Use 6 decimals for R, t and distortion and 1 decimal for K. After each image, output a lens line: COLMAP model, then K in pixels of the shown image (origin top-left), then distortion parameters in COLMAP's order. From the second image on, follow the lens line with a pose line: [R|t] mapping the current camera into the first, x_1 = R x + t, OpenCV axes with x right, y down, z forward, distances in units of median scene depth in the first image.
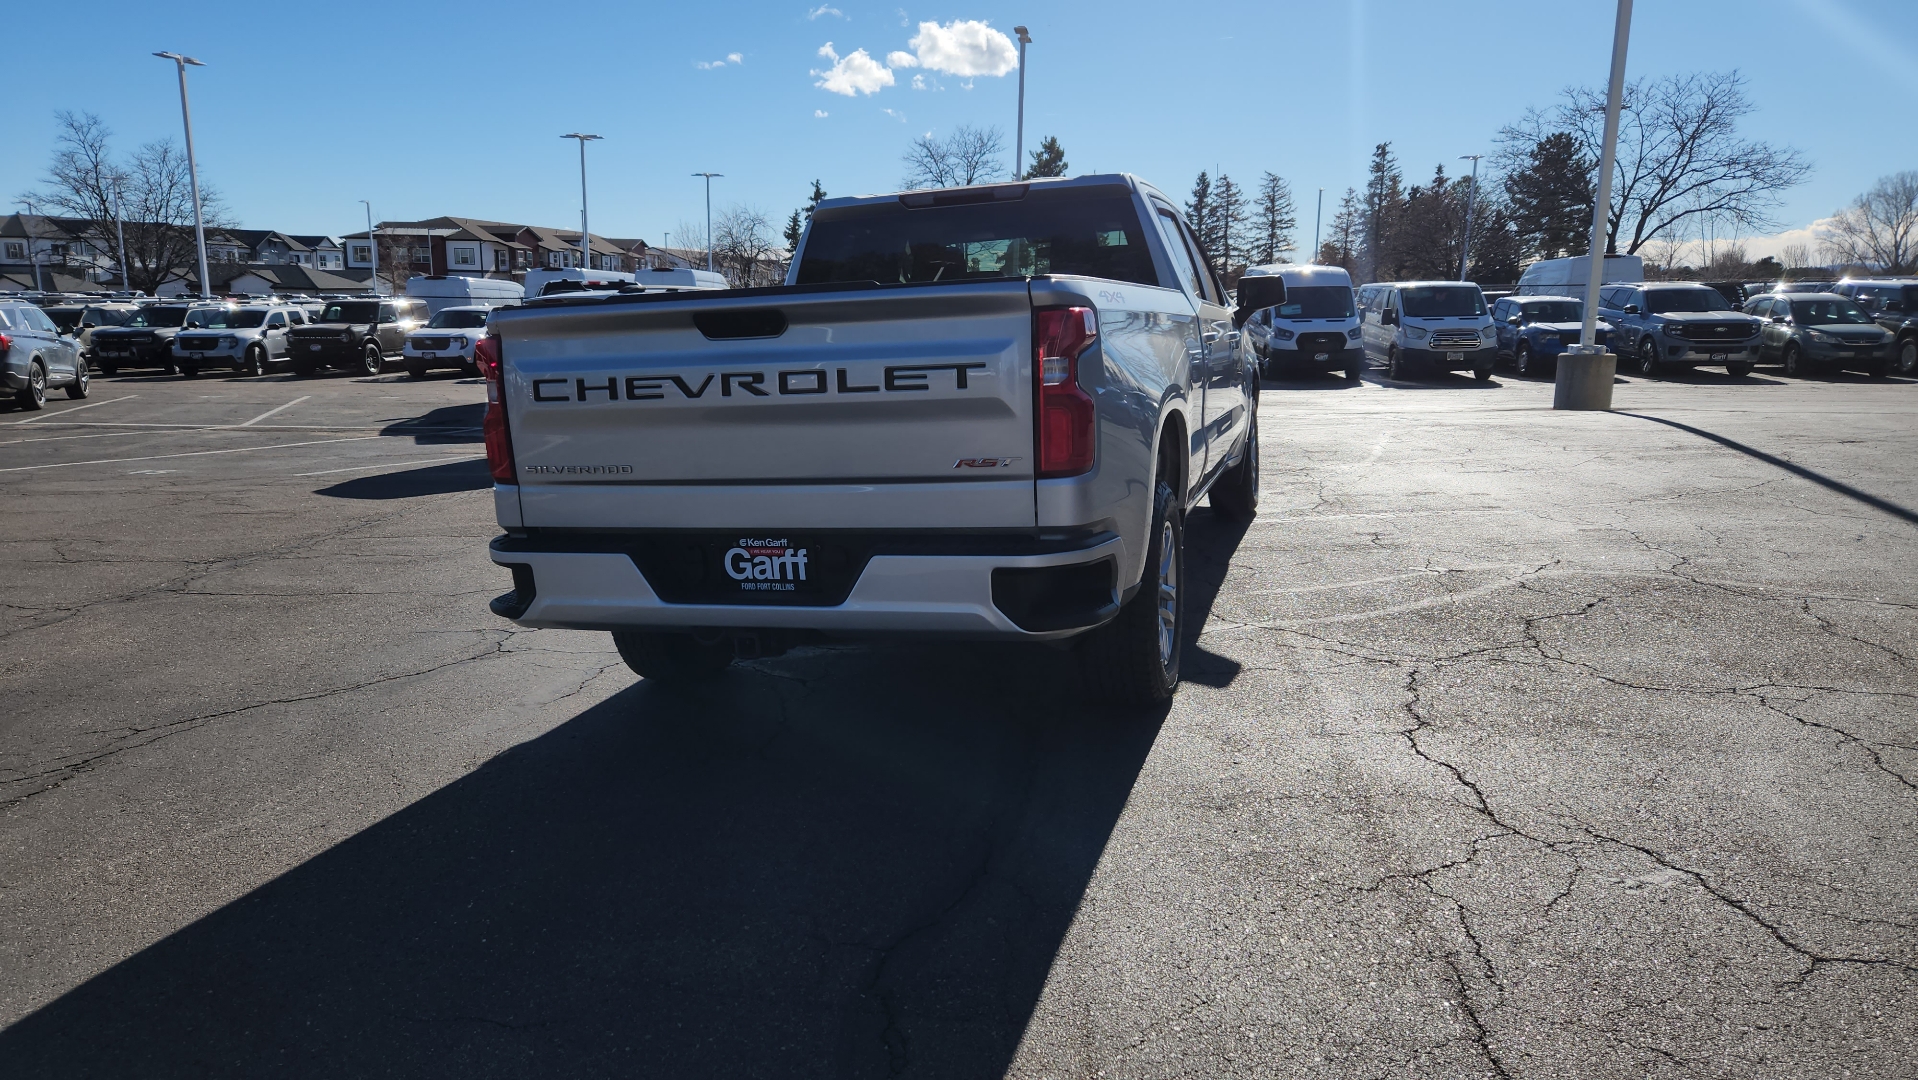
lens RADIAL K [[1292.8, 0, 959.0], [0, 1292.8, 540.0], [0, 0, 1]] dist [0.088918, -0.085215]
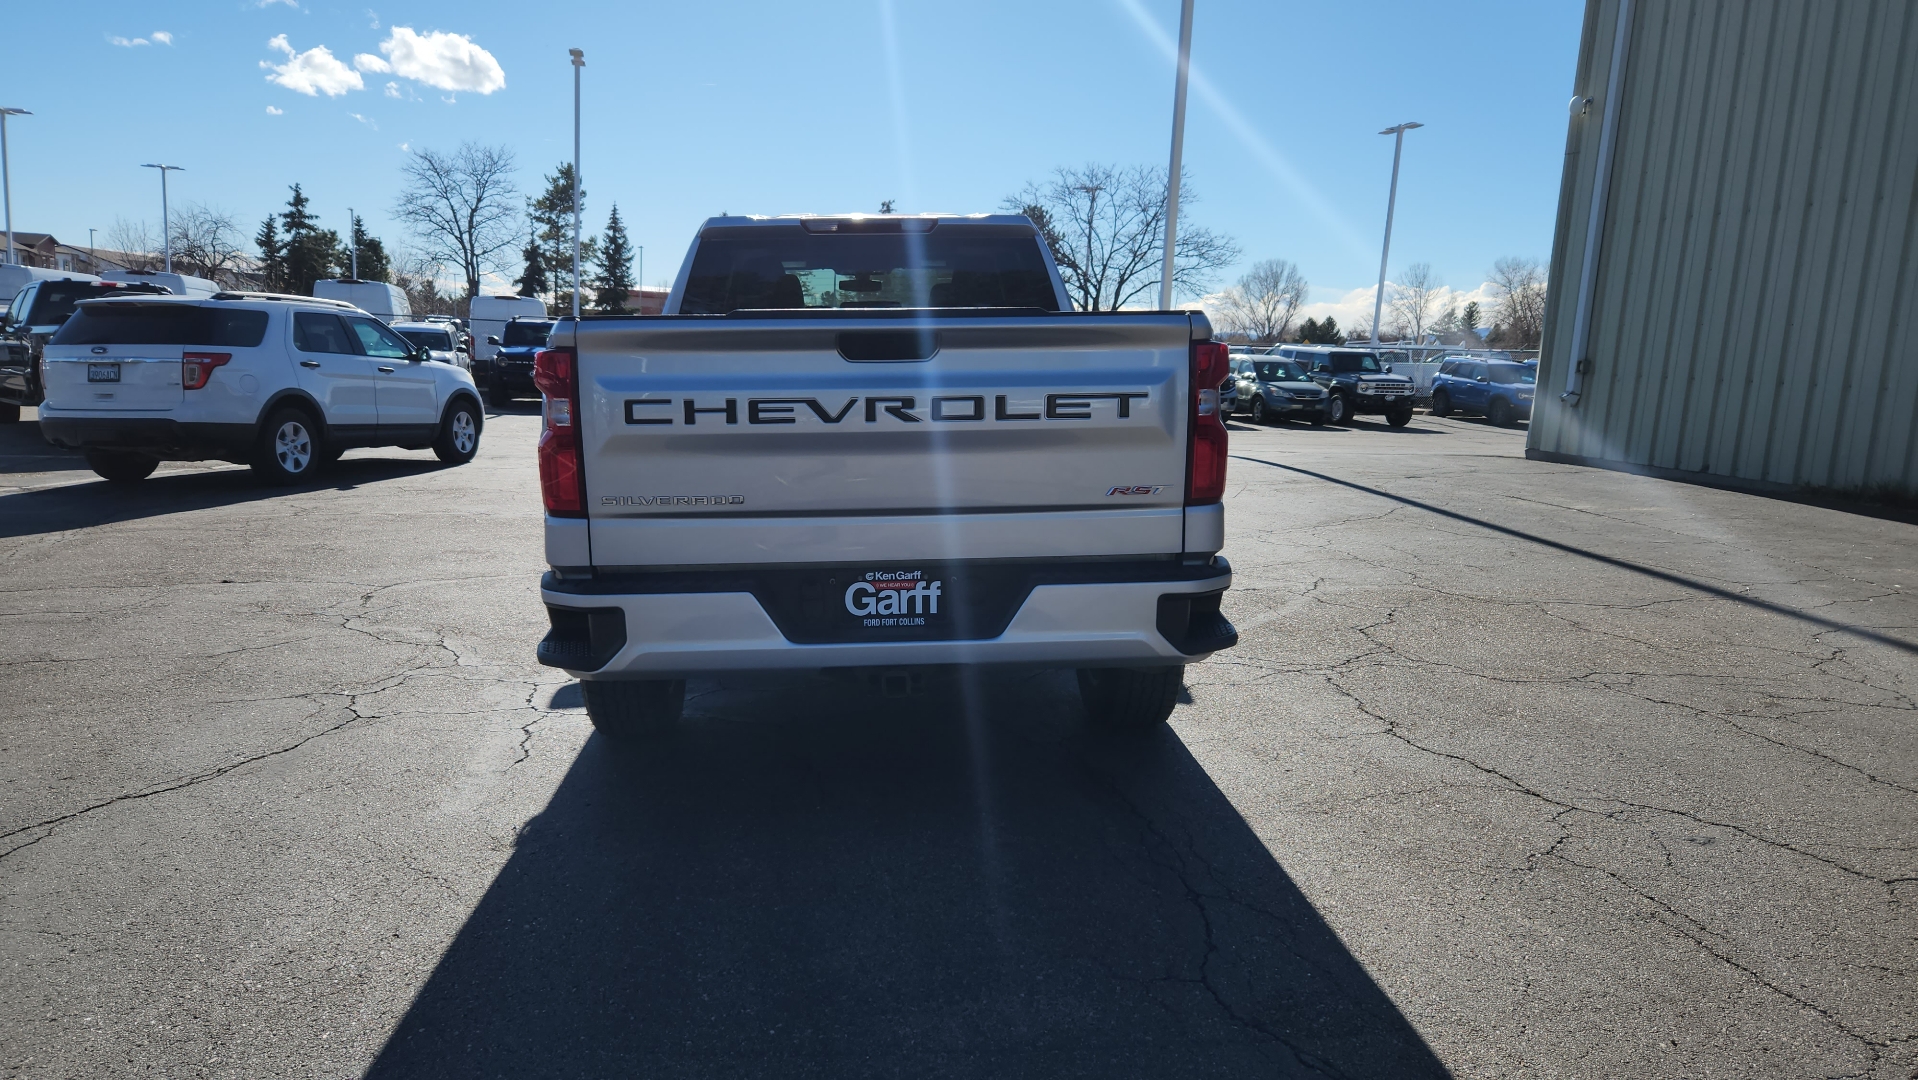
lens RADIAL K [[1286.5, 0, 953.0], [0, 1286.5, 529.4], [0, 0, 1]] dist [0.075694, -0.057641]
pose [[0.930993, -0.012774, 0.364812, -0.439111], [0.025432, 0.999229, -0.029916, -0.002424], [-0.364149, 0.037129, 0.930600, 0.100135]]
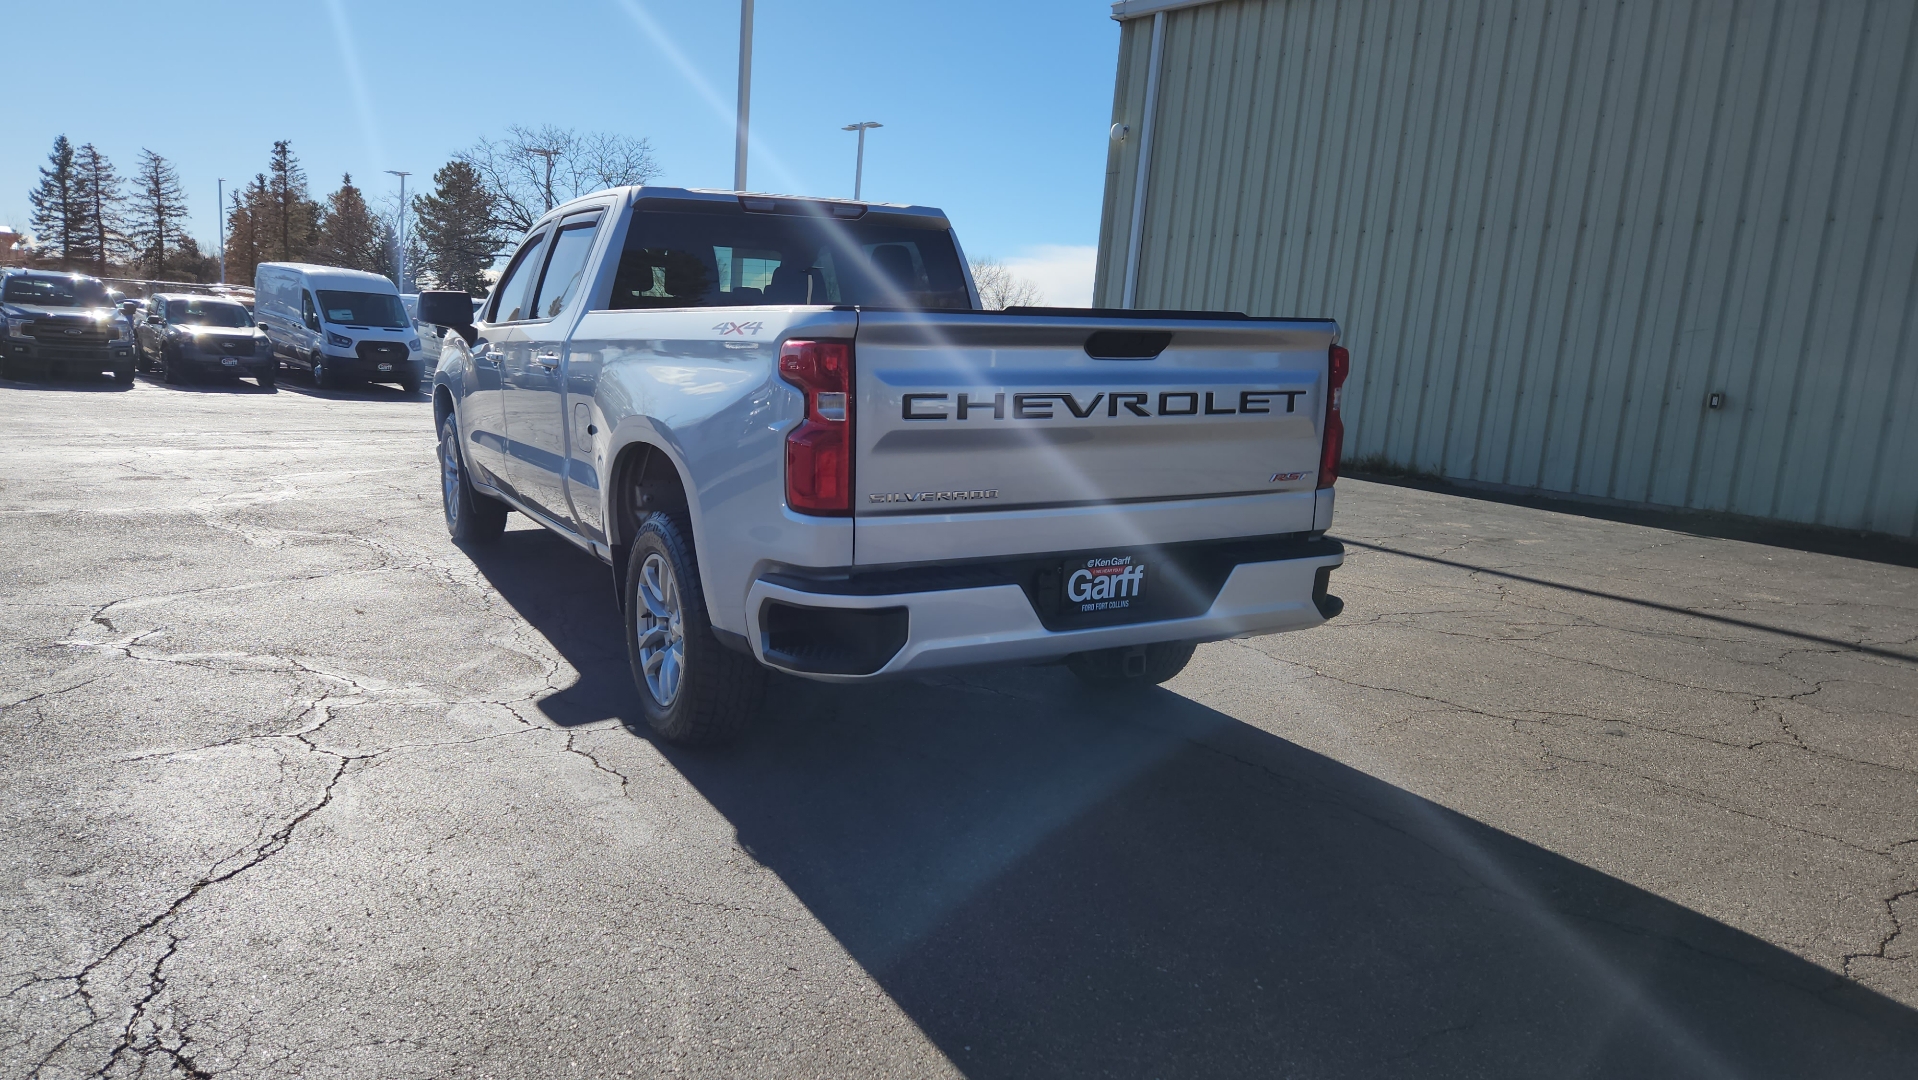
lens RADIAL K [[1266.1, 0, 917.8], [0, 1266.1, 555.3], [0, 0, 1]] dist [0.090654, -0.076106]
pose [[0.692729, -0.064399, 0.718317, -0.928508], [0.061565, 0.997650, 0.030071, -0.040555], [-0.718566, 0.023392, 0.695066, 0.408078]]
